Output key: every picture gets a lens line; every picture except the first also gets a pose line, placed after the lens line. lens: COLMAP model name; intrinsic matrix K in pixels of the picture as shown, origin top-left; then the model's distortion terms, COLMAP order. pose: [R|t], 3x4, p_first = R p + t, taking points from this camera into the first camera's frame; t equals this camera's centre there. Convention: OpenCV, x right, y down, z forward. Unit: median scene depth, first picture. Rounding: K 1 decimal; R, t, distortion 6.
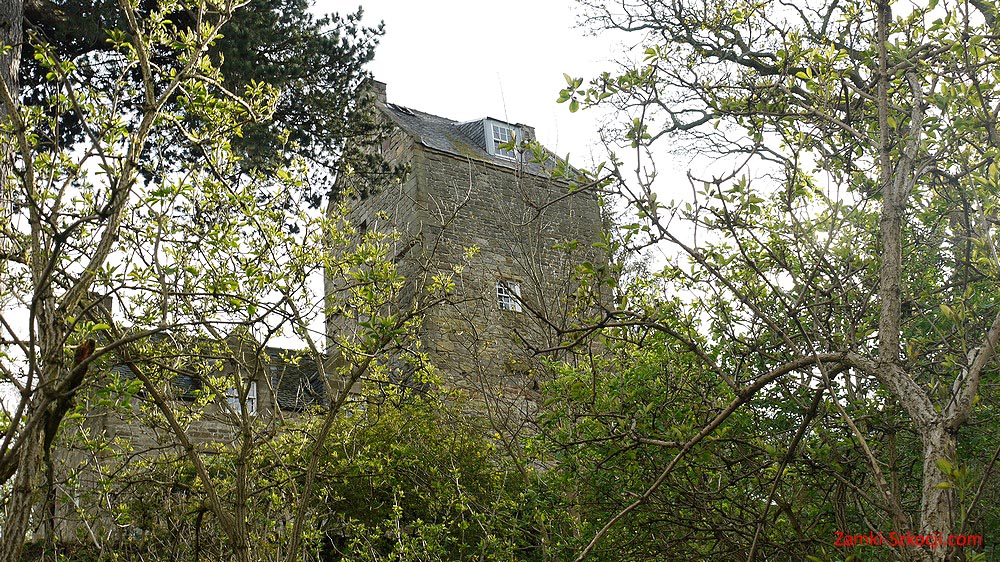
lens RADIAL K [[1146.0, 0, 494.3], [0, 1146.0, 281.9], [0, 0, 1]] dist [-0.013382, 0.000000]
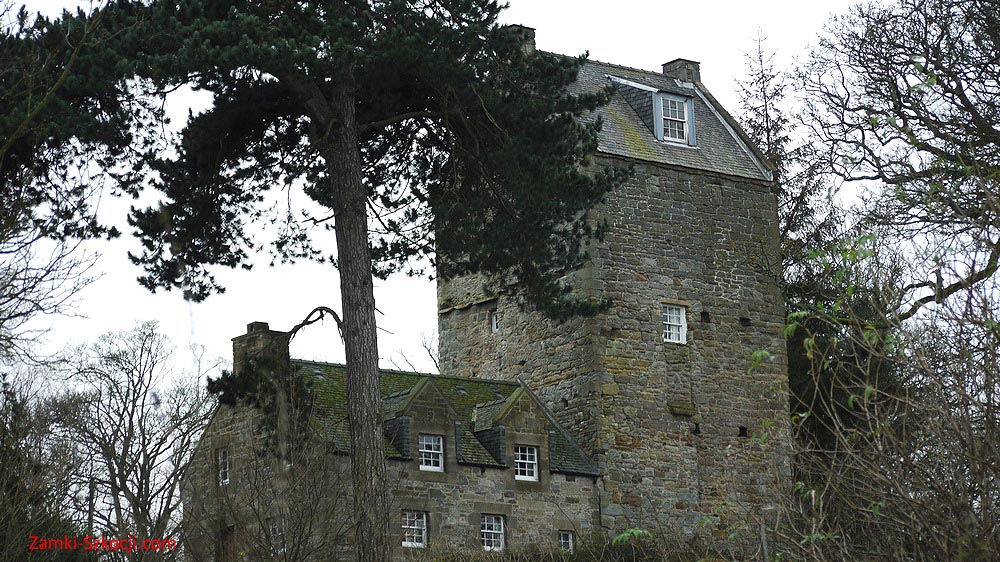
lens RADIAL K [[3457.5, 0, 501.0], [0, 3457.5, 281.5], [0, 0, 1]] dist [0.101768, 0.000000]
pose [[0.993374, 0.073477, 0.088372, -0.361410], [-0.090061, 0.975361, 0.201394, -0.550286], [-0.071397, -0.208018, 0.975516, -1.613897]]
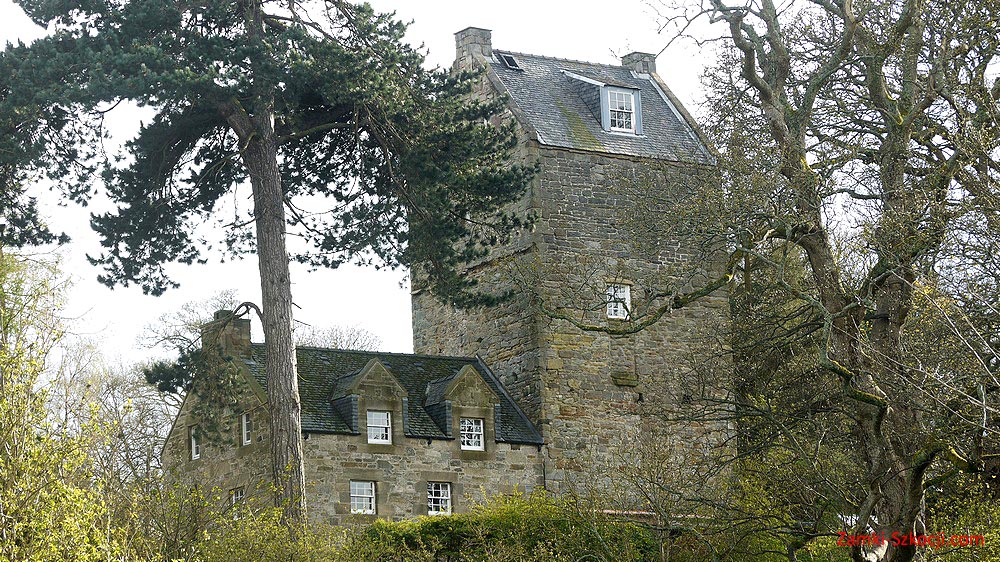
lens RADIAL K [[3457.5, 0, 498.1], [0, 3457.5, 279.6], [0, 0, 1]] dist [0.101768, 0.000000]
pose [[0.998592, 0.050524, 0.016142, -0.136671], [-0.052869, 0.972564, 0.226549, -0.661102], [-0.004253, -0.227084, 0.973866, -1.839080]]
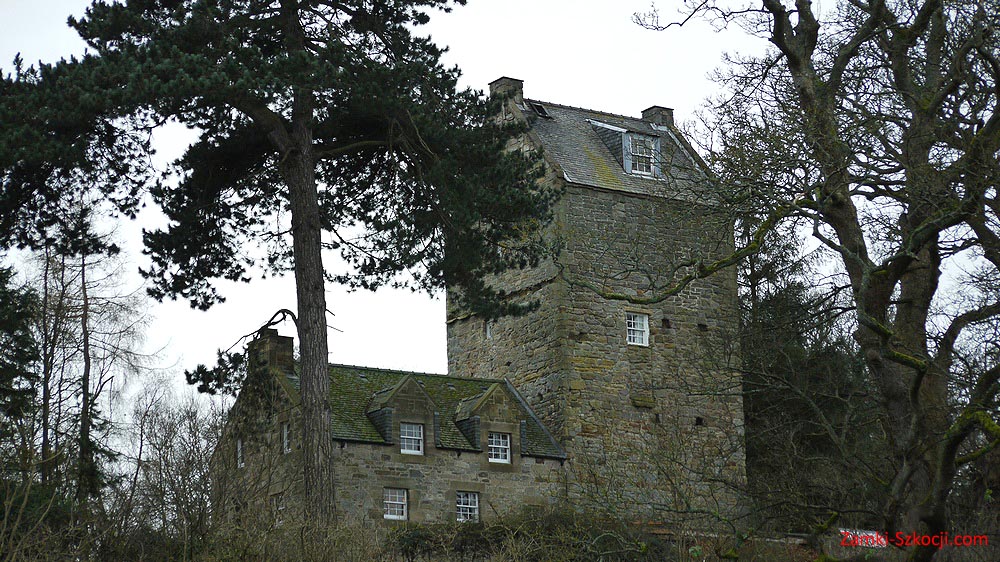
lens RADIAL K [[2716.3, 0, 503.6], [0, 2716.3, 283.7], [0, 0, 1]] dist [-0.053929, 0.000000]
pose [[0.997947, 0.064038, 0.001259, -0.114498], [-0.063119, 0.979919, 0.189144, -0.487616], [0.010879, -0.188836, 0.981948, -1.420443]]
